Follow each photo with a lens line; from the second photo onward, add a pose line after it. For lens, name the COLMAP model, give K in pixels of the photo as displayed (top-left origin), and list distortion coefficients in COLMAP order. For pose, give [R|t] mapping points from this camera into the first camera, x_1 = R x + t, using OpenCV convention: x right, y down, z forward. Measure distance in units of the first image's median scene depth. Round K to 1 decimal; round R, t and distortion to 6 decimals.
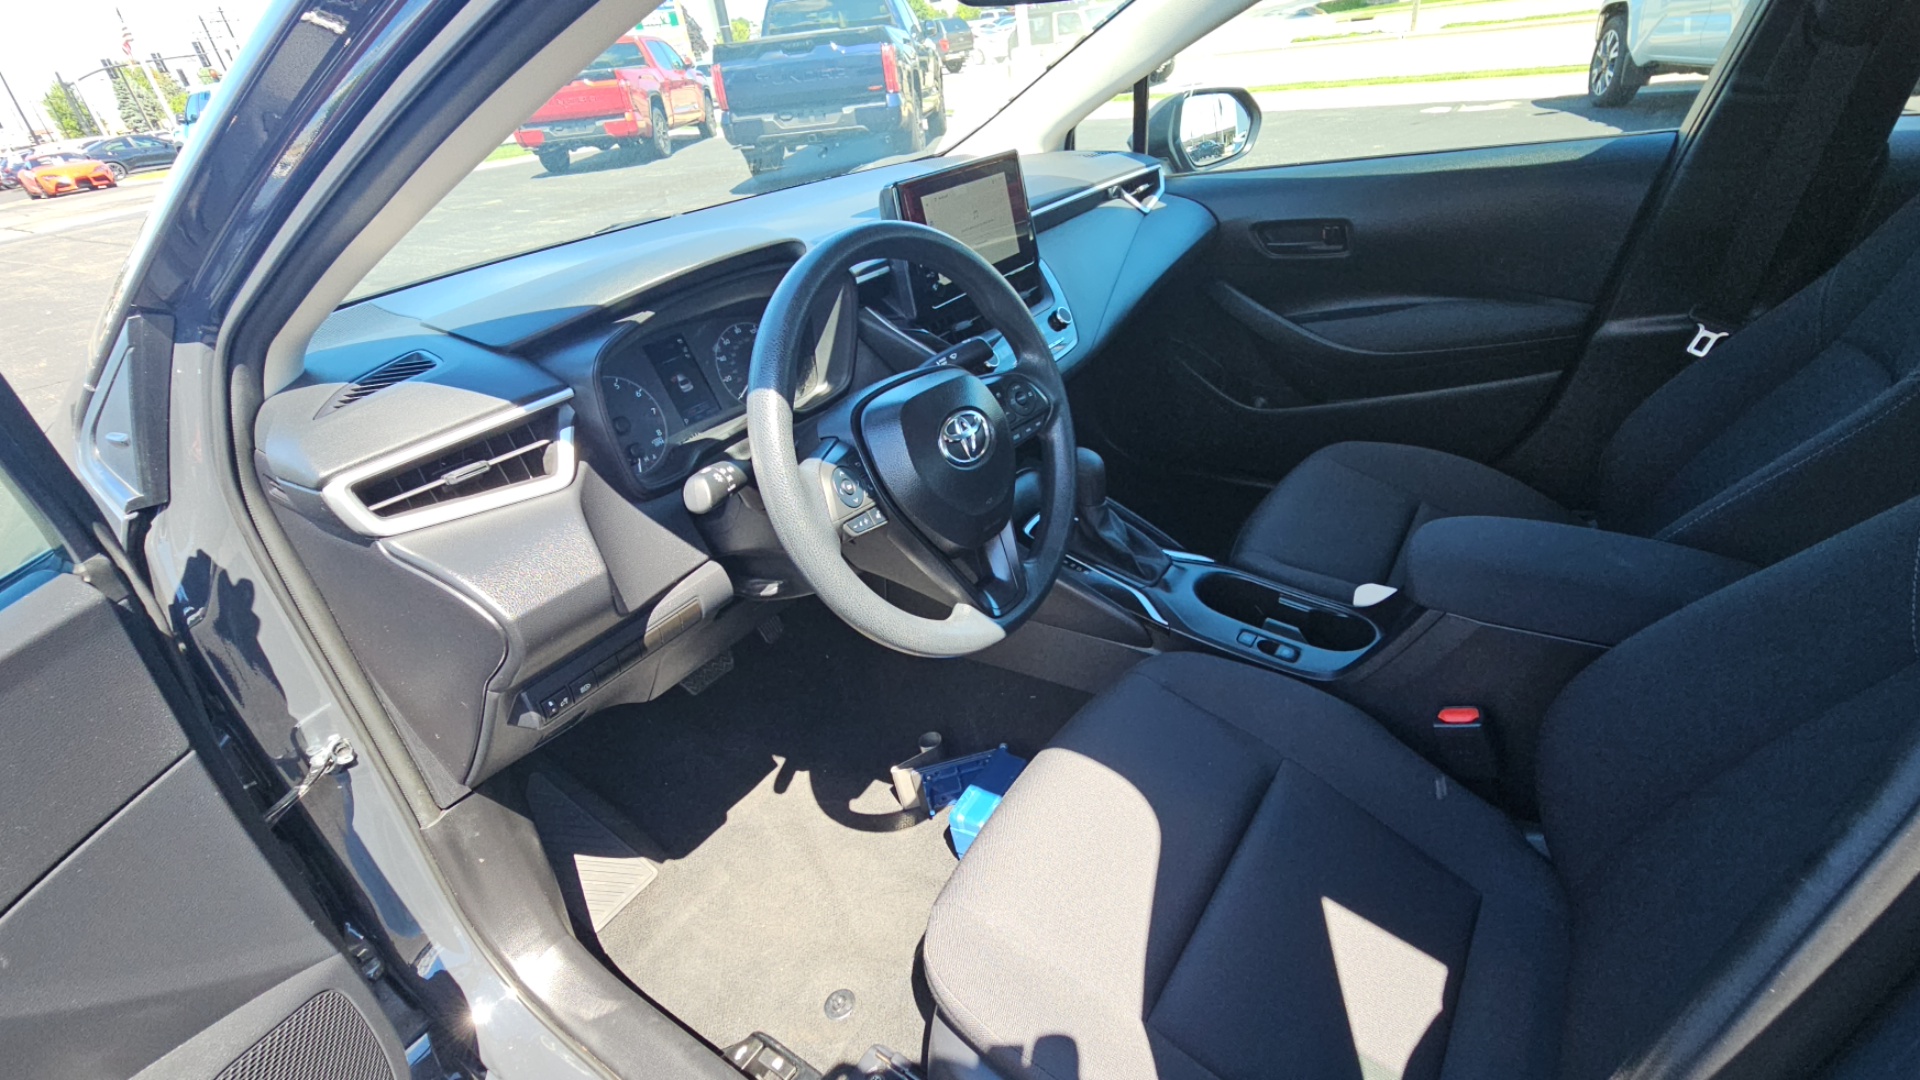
lens RADIAL K [[856.2, 0, 979.0], [0, 856.2, 539.8], [0, 0, 1]] dist [0.011322, -0.005730]
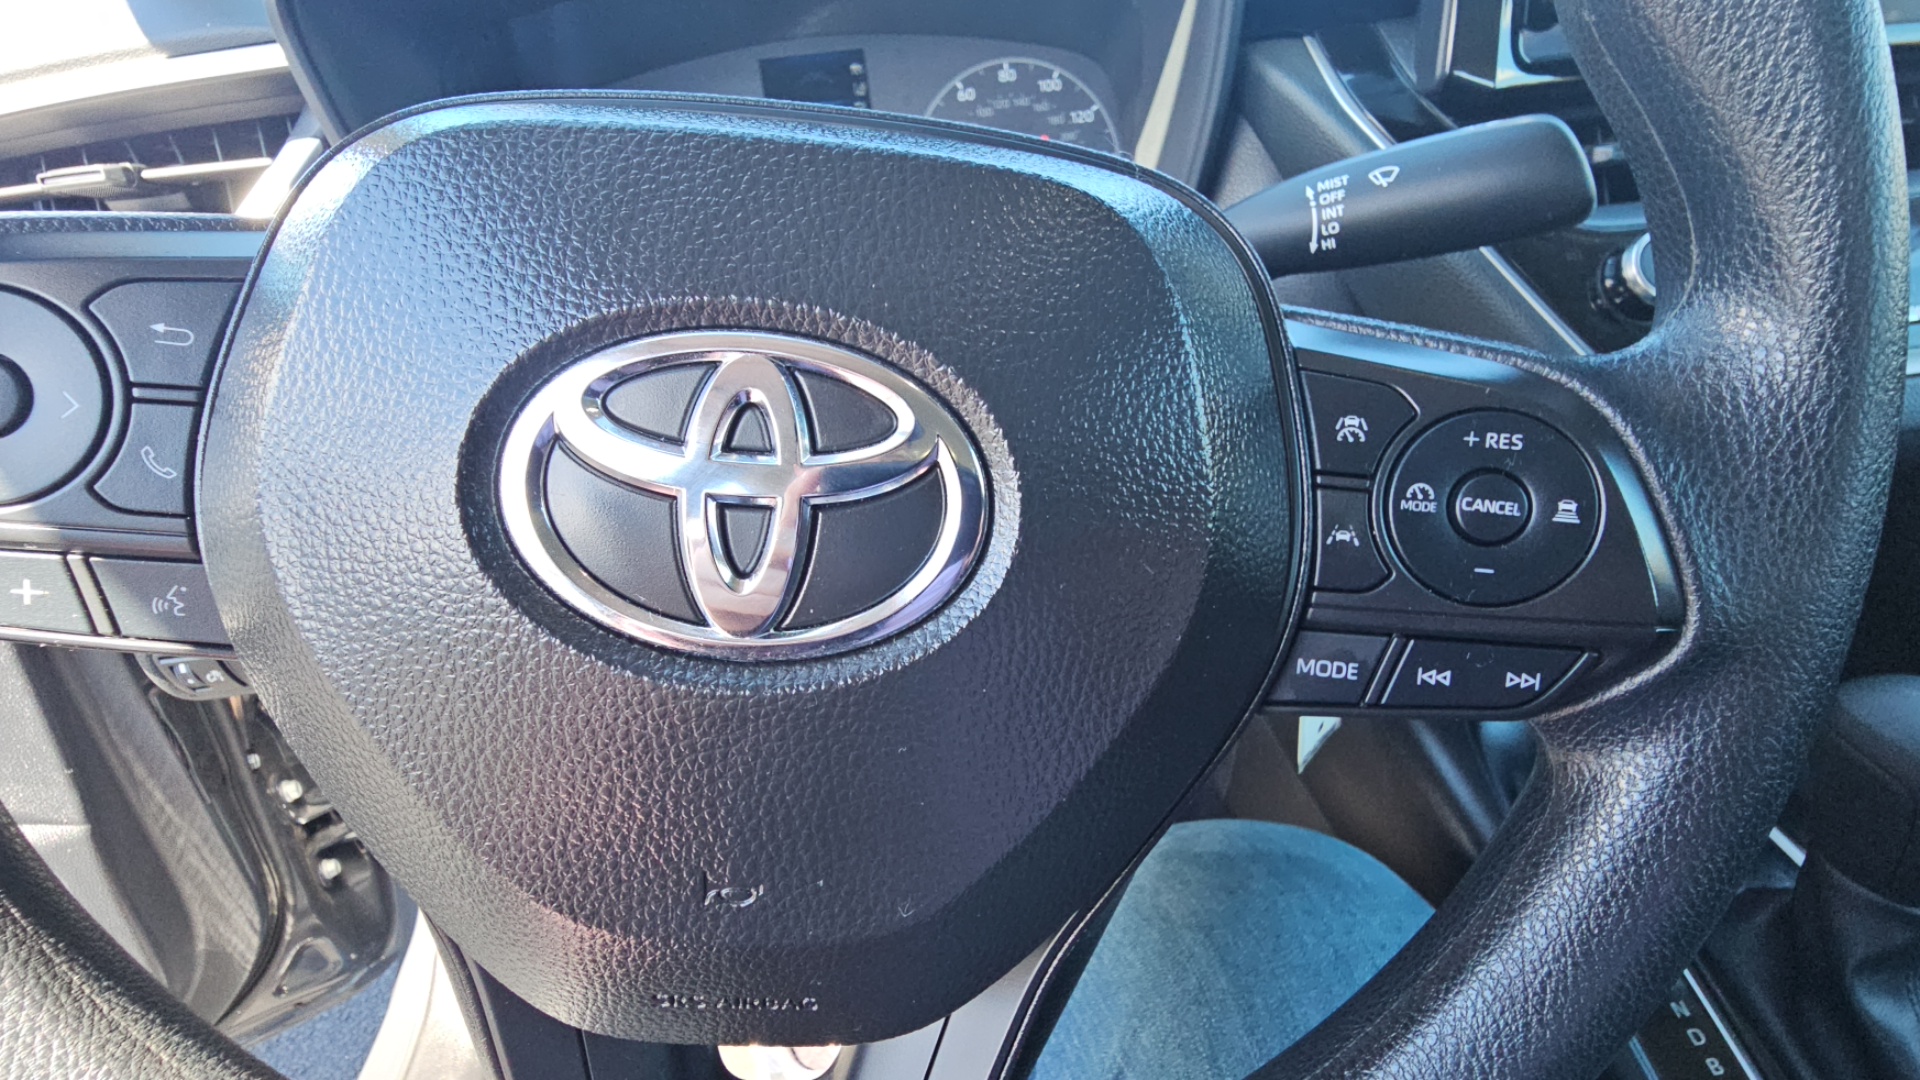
lens RADIAL K [[863.2, 0, 976.9], [0, 863.2, 539.1], [0, 0, 1]] dist [0.022080, -0.016519]
pose [[0.646618, 0.411280, -0.642444, 0.061505], [-0.349934, 0.908287, 0.229261, -0.087588], [0.677814, 0.076569, 0.731236, 0.478370]]
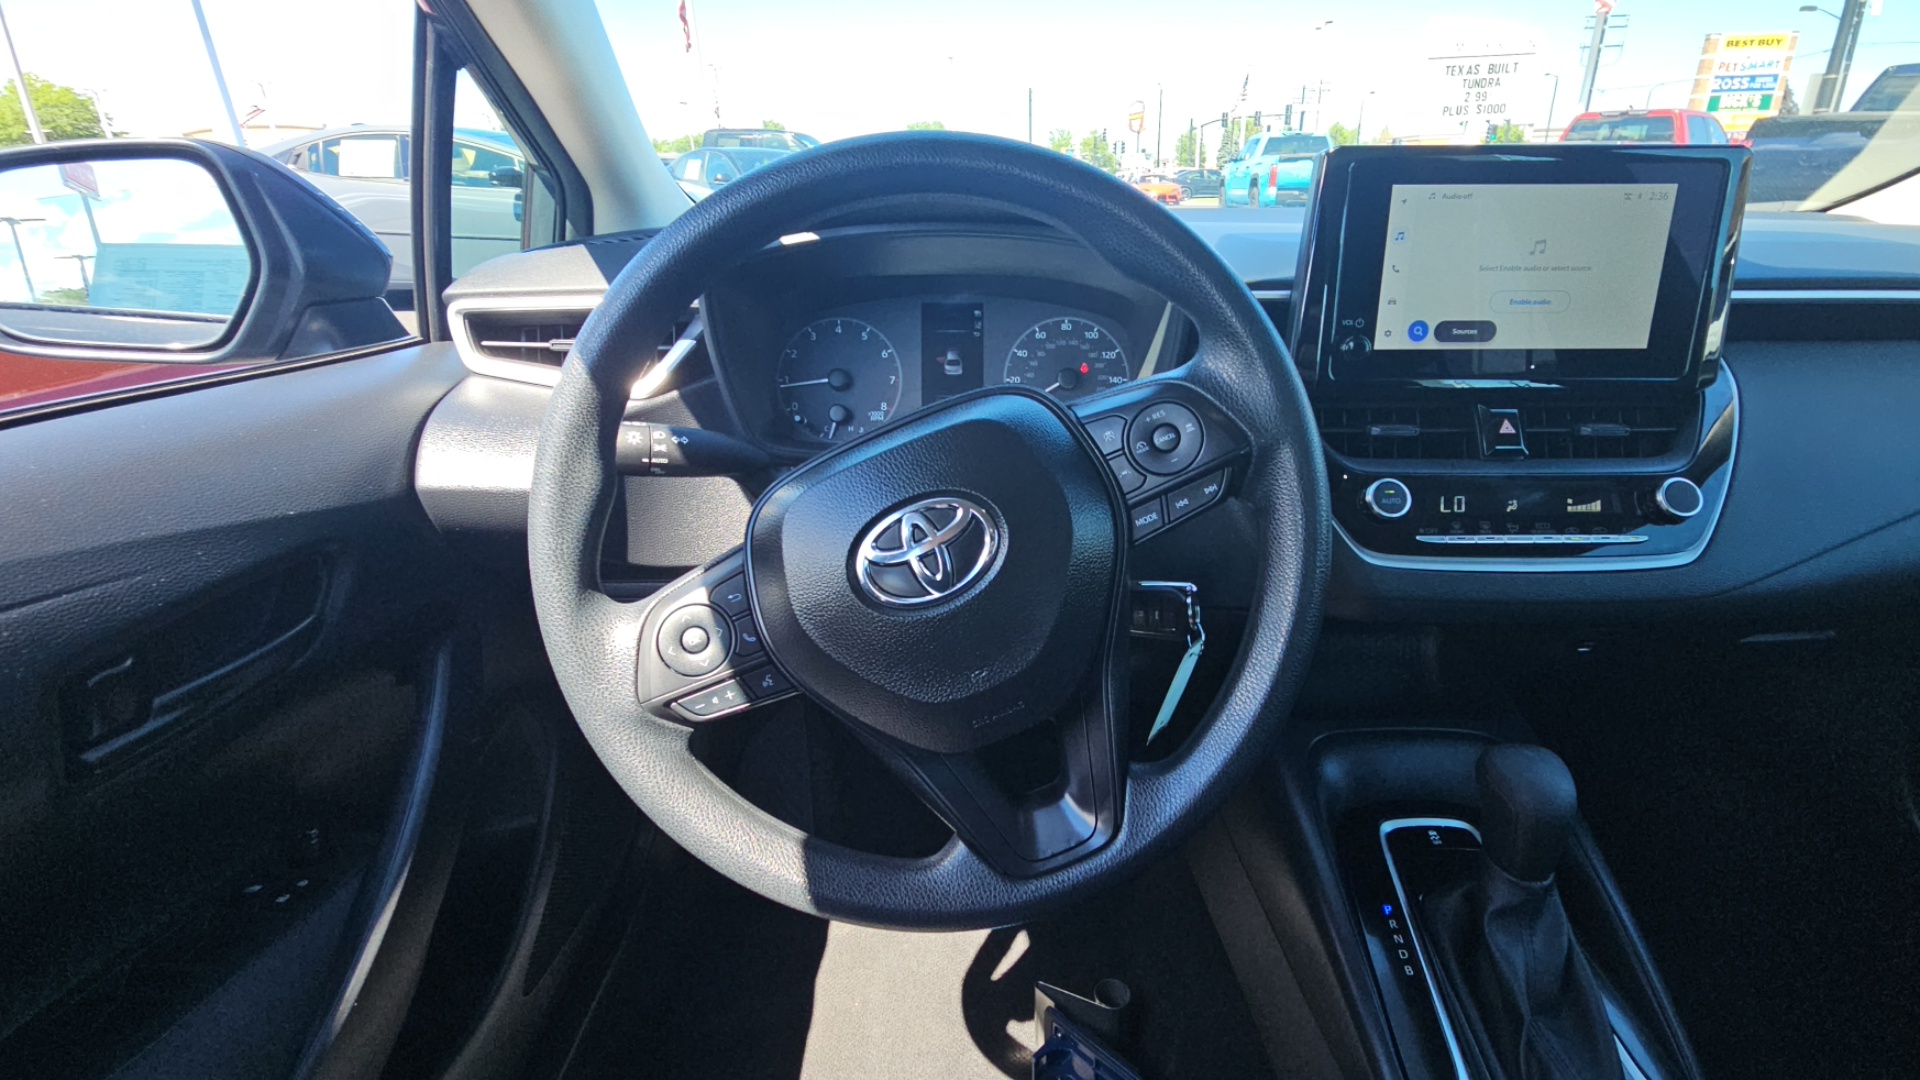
lens RADIAL K [[859.1, 0, 980.7], [0, 859.1, 541.8], [0, 0, 1]] dist [0.009987, -0.007507]
pose [[0.554253, 0.411571, -0.723473, 0.195703], [-0.458139, 0.876530, 0.147661, -0.110401], [0.694919, 0.249610, 0.674376, 0.351200]]
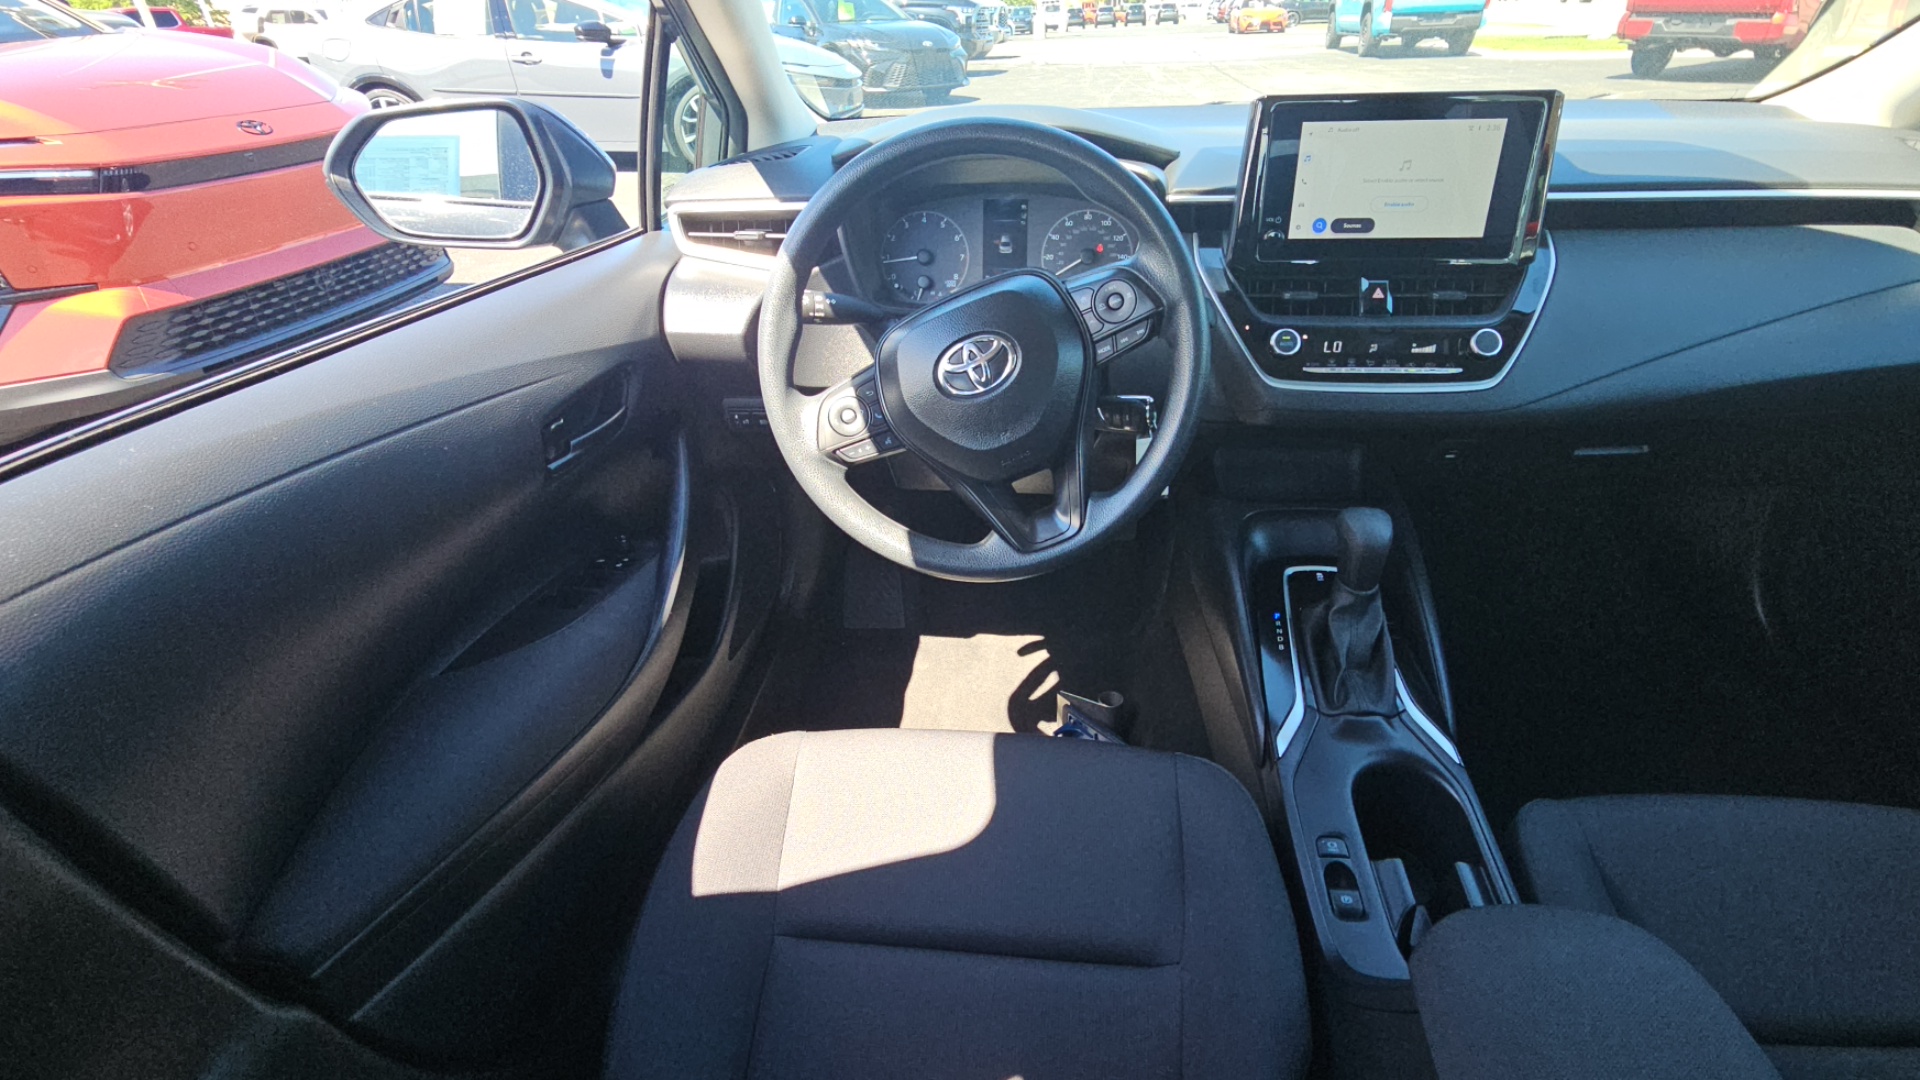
lens RADIAL K [[859.1, 0, 980.7], [0, 859.1, 541.8], [0, 0, 1]] dist [0.009987, -0.007507]
pose [[0.484272, 0.532674, -0.694074, 0.388625], [-0.454782, 0.830966, 0.320421, -0.134815], [0.747432, 0.160481, 0.644664, 0.222908]]
